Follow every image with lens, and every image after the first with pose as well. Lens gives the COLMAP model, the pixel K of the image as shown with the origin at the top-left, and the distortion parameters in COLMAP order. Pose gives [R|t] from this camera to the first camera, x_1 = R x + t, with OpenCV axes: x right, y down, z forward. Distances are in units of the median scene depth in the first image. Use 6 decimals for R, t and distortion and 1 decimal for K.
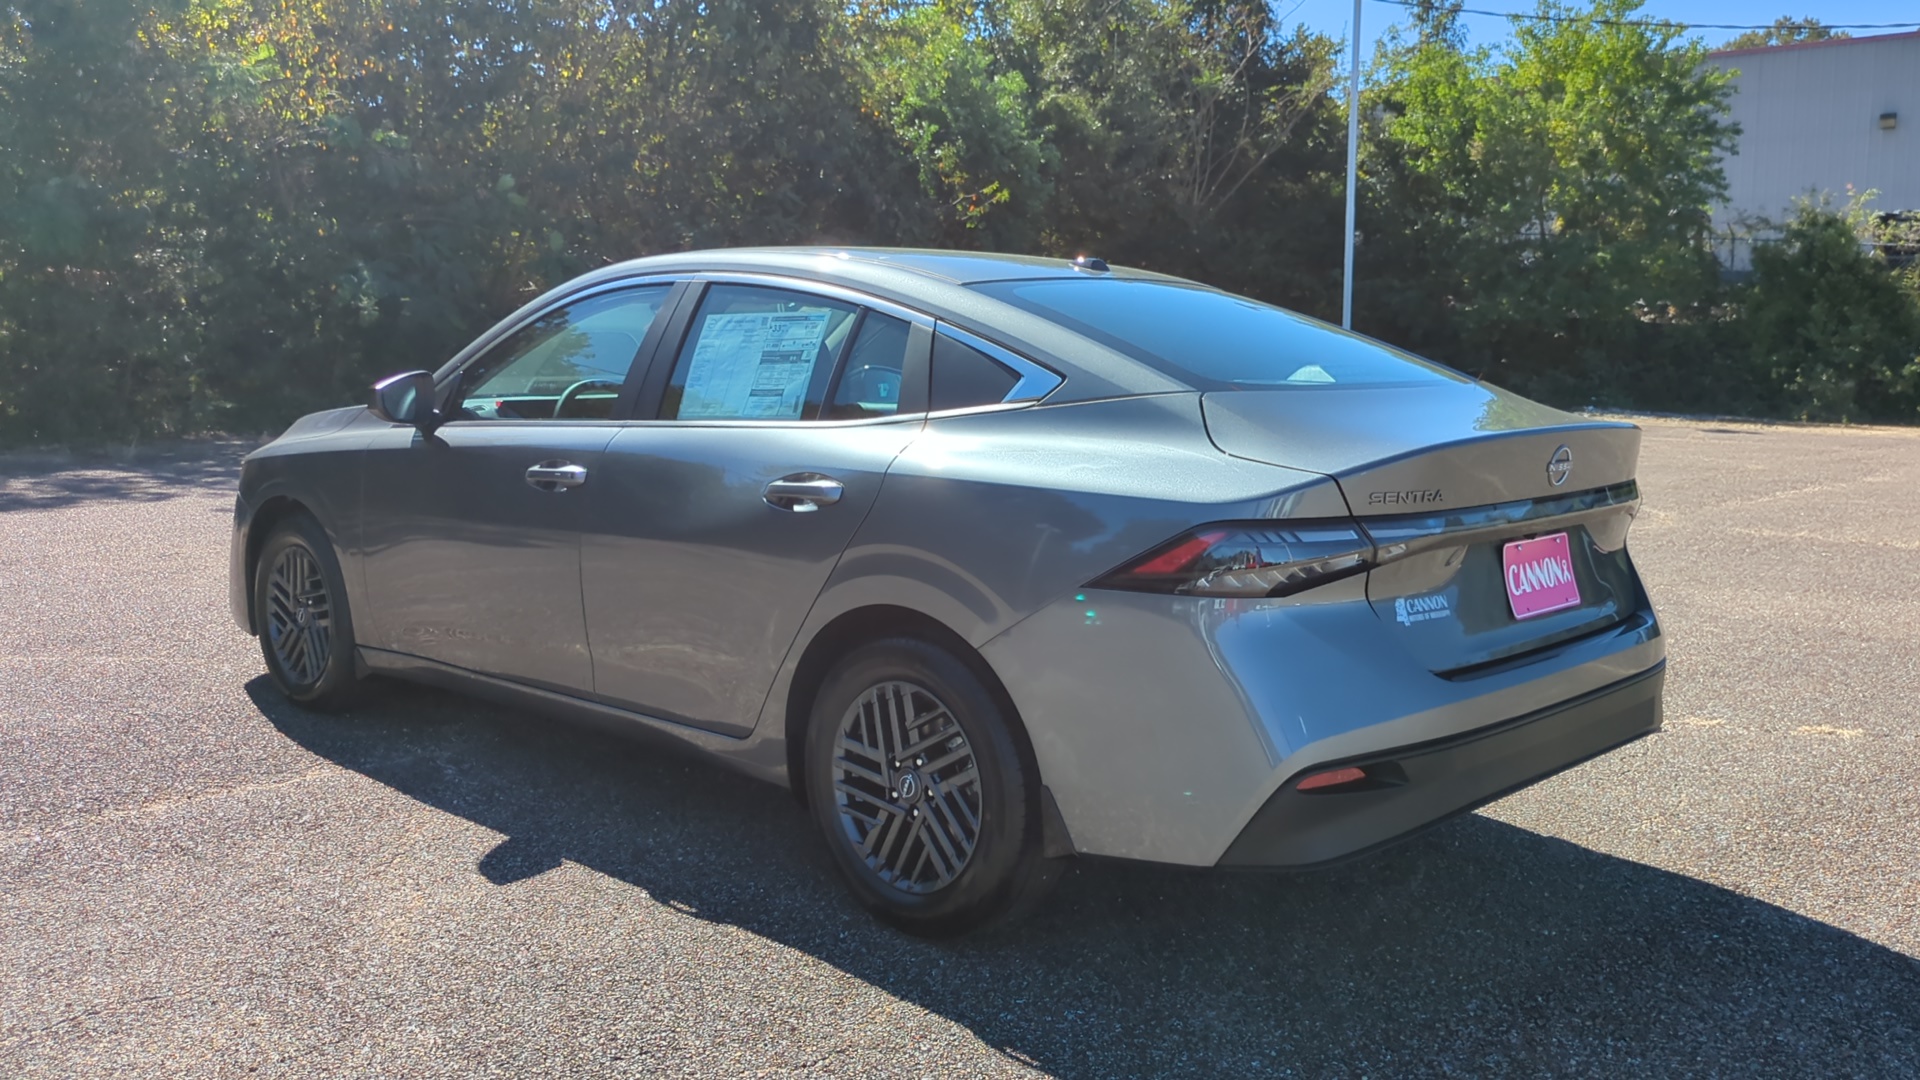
lens RADIAL K [[1678.2, 0, 970.1], [0, 1678.2, 546.4], [0, 0, 1]] dist [0.038731, -0.061282]
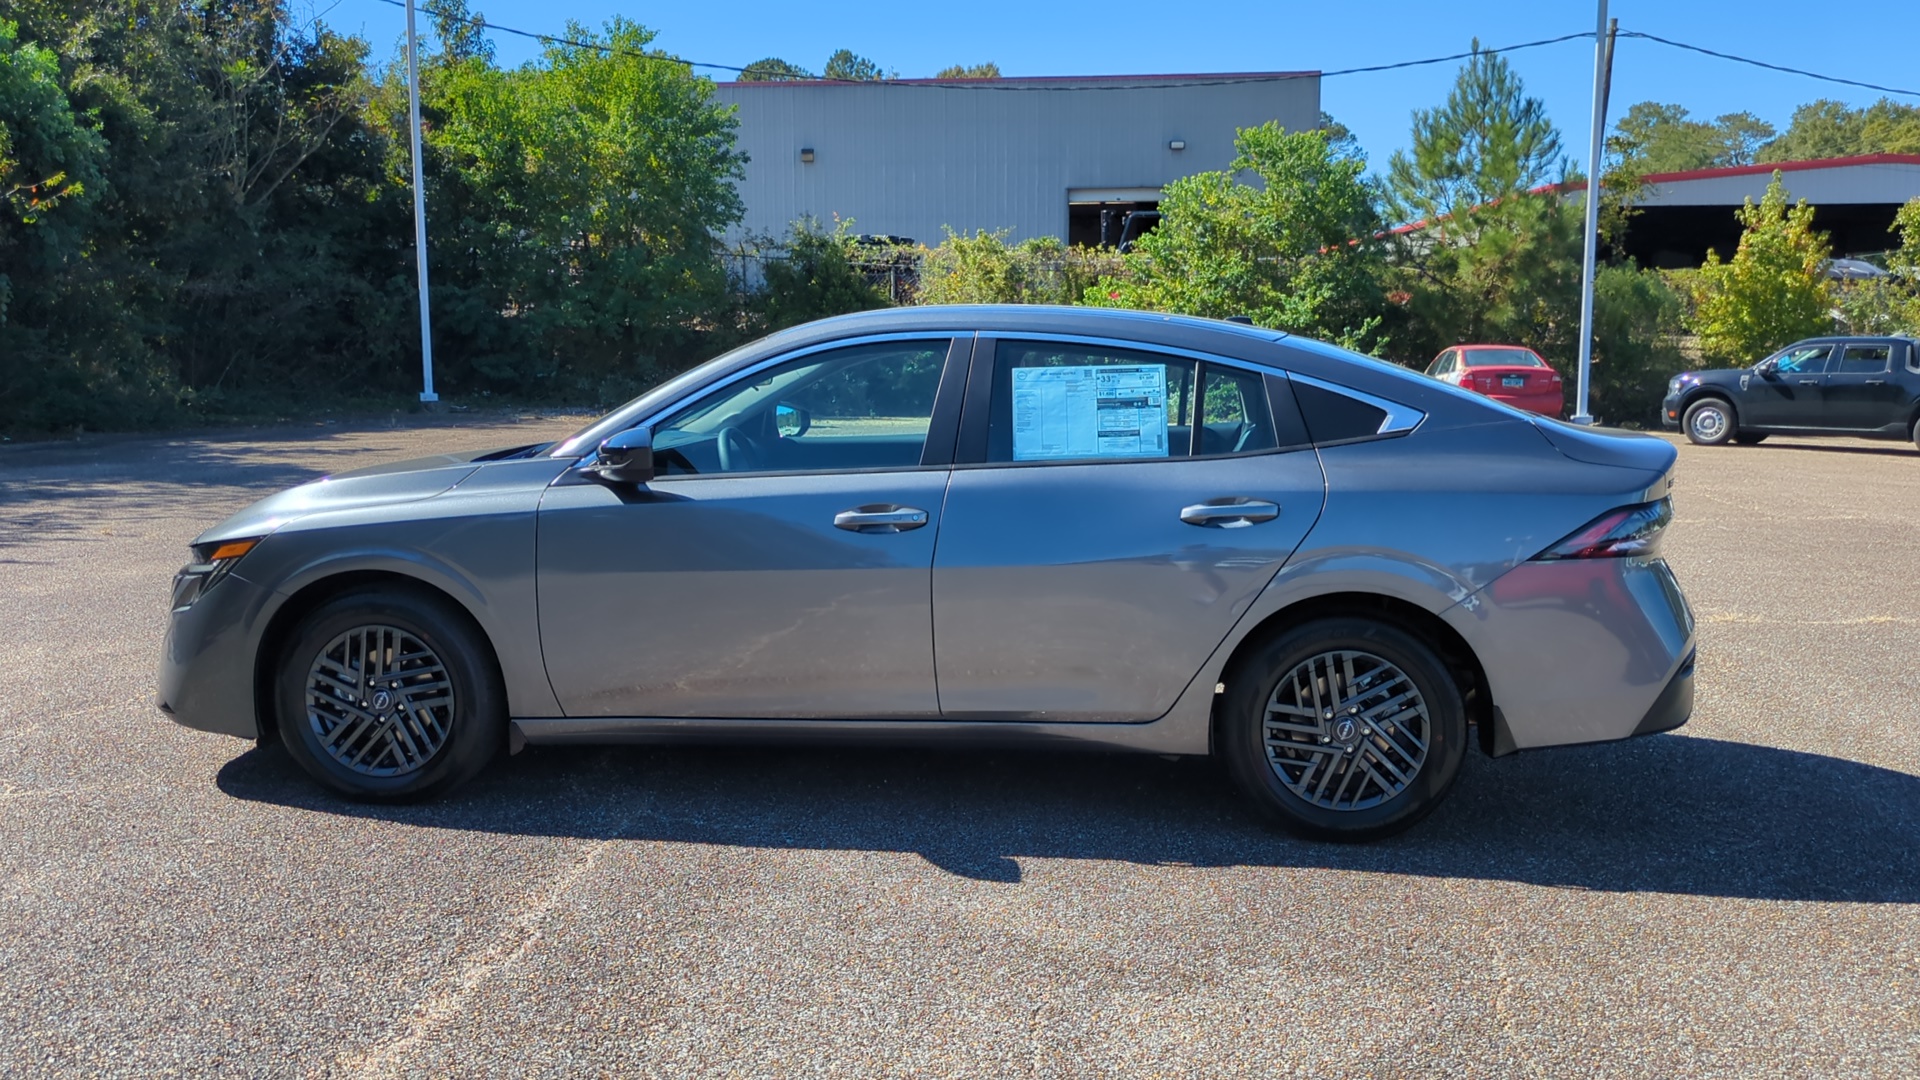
lens RADIAL K [[1711.6, 0, 958.5], [0, 1711.6, 498.9], [0, 0, 1]] dist [0.030456, -0.005832]
pose [[0.789015, -0.065013, 0.610924, -0.154632], [0.082573, 0.996585, -0.000589, -0.008644], [-0.608799, 0.050911, 0.791689, 0.017277]]
